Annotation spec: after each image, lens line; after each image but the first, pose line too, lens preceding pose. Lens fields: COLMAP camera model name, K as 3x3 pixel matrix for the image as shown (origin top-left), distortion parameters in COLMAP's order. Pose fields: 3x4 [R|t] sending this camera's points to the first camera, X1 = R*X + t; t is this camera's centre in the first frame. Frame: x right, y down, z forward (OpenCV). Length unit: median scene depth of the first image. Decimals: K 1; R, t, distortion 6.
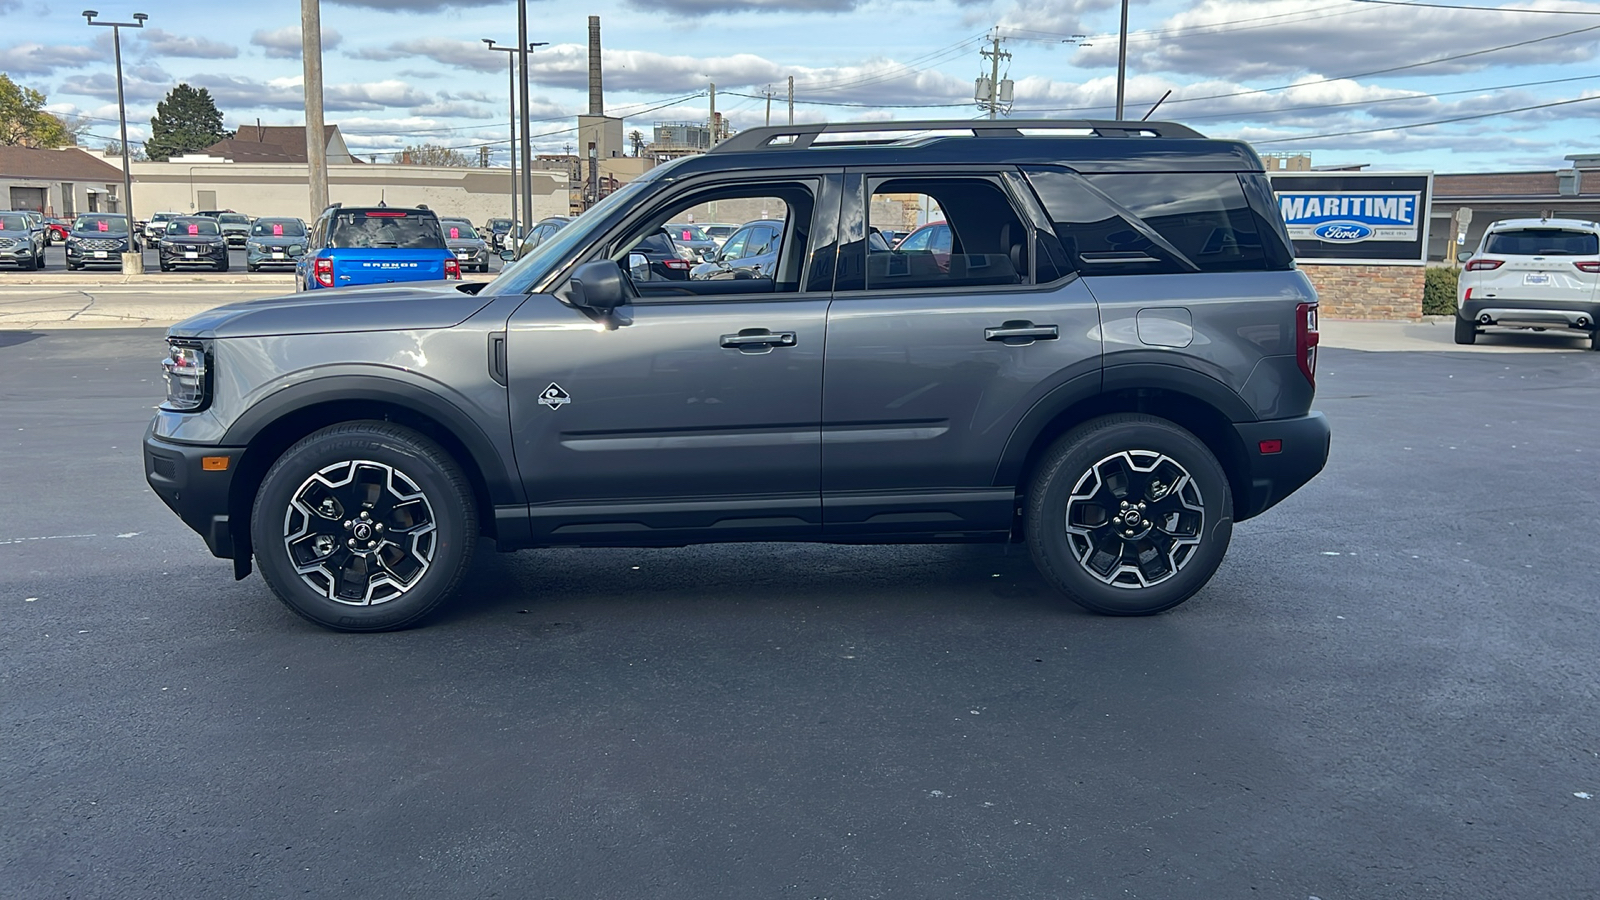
lens RADIAL K [[1414.3, 0, 800.0], [0, 1414.3, 450.0], [0, 0, 1]] dist [0.022820, 0.010407]
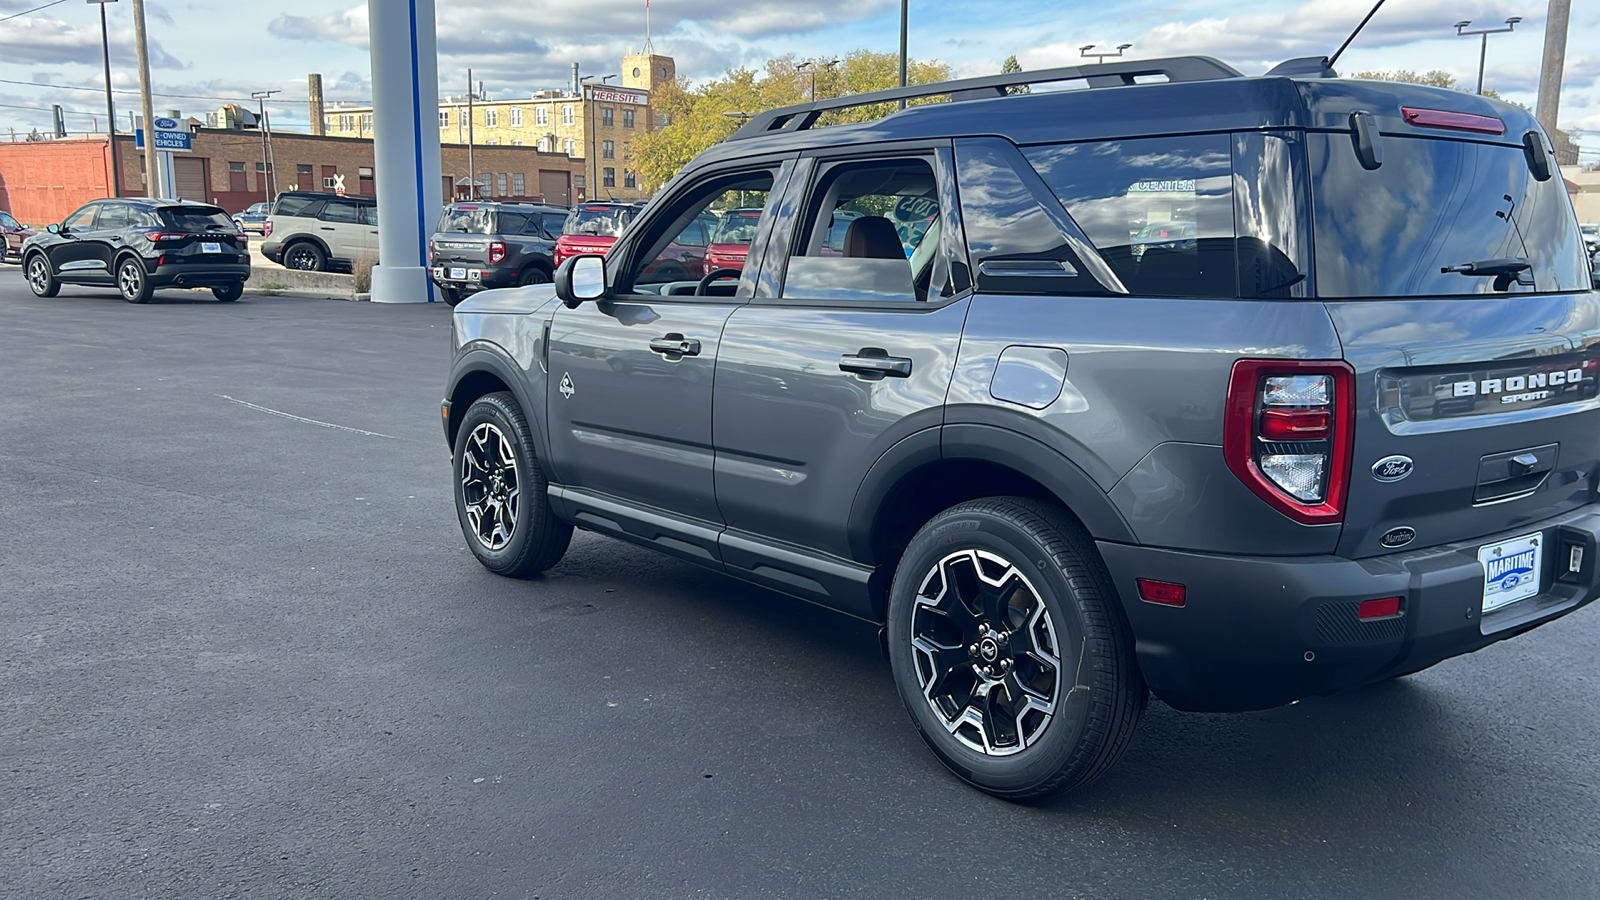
lens RADIAL K [[1332.9, 0, 807.1], [0, 1332.9, 425.6], [0, 0, 1]] dist [0.065971, -0.088549]
pose [[0.576031, 0.123410, -0.808058, 0.699686], [-0.130953, 0.989702, 0.057801, -0.085557], [0.806870, 0.072523, 0.586260, 0.548220]]
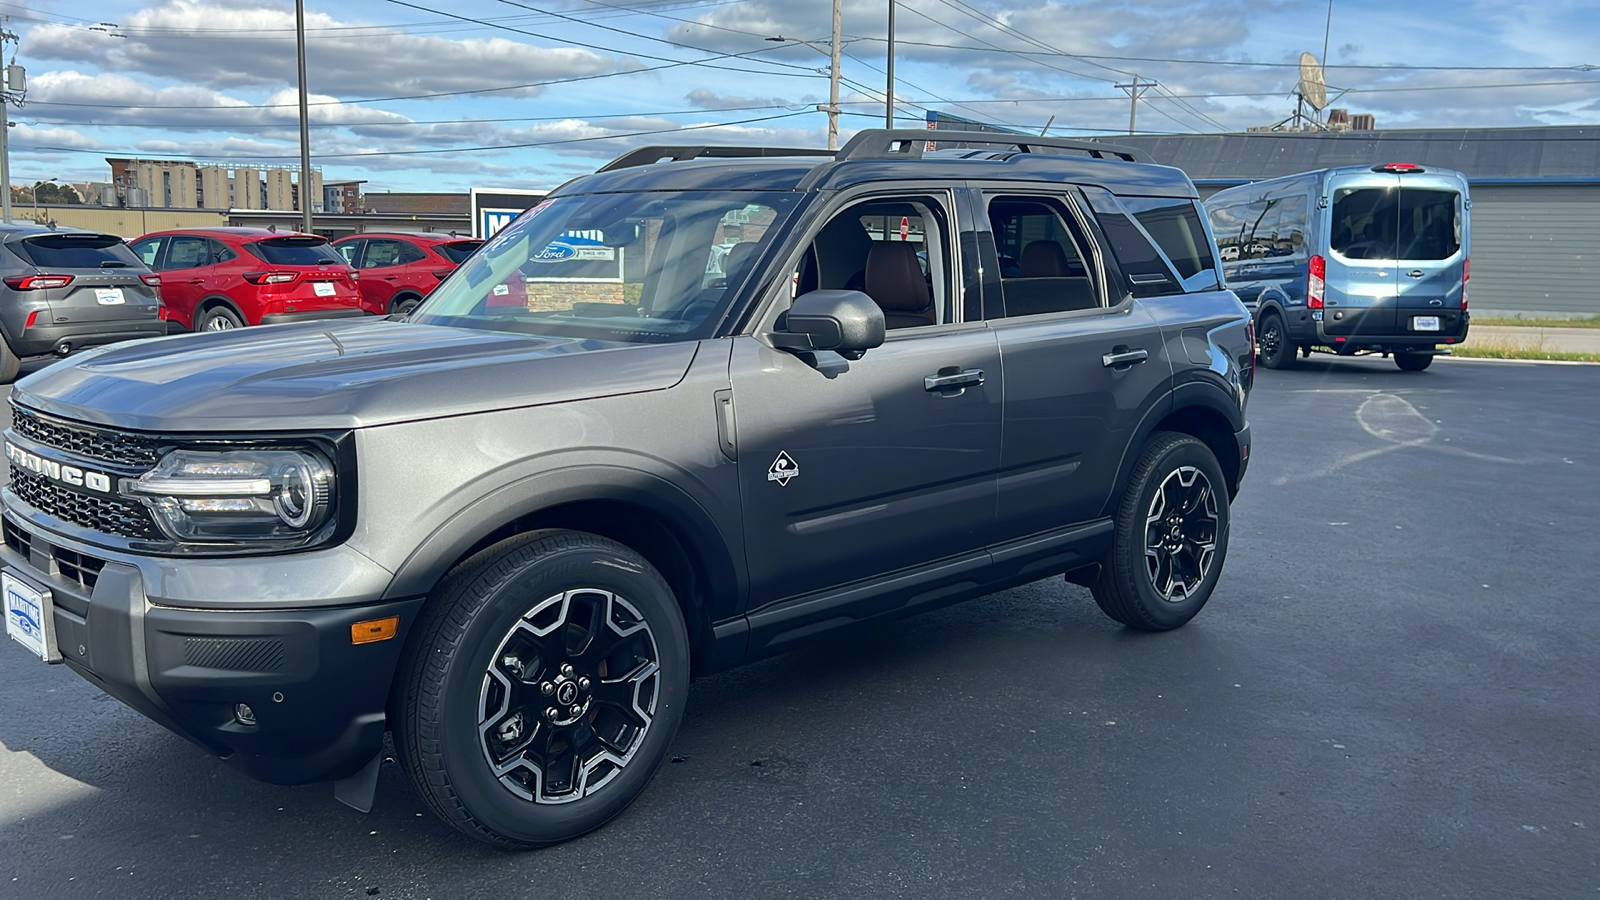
lens RADIAL K [[1414.3, 0, 800.0], [0, 1414.3, 450.0], [0, 0, 1]] dist [0.022820, 0.010407]
pose [[0.757460, -0.088176, 0.646900, -0.639218], [0.094310, 0.995223, 0.025227, -0.064006], [-0.646034, 0.041901, 0.762157, 0.393450]]
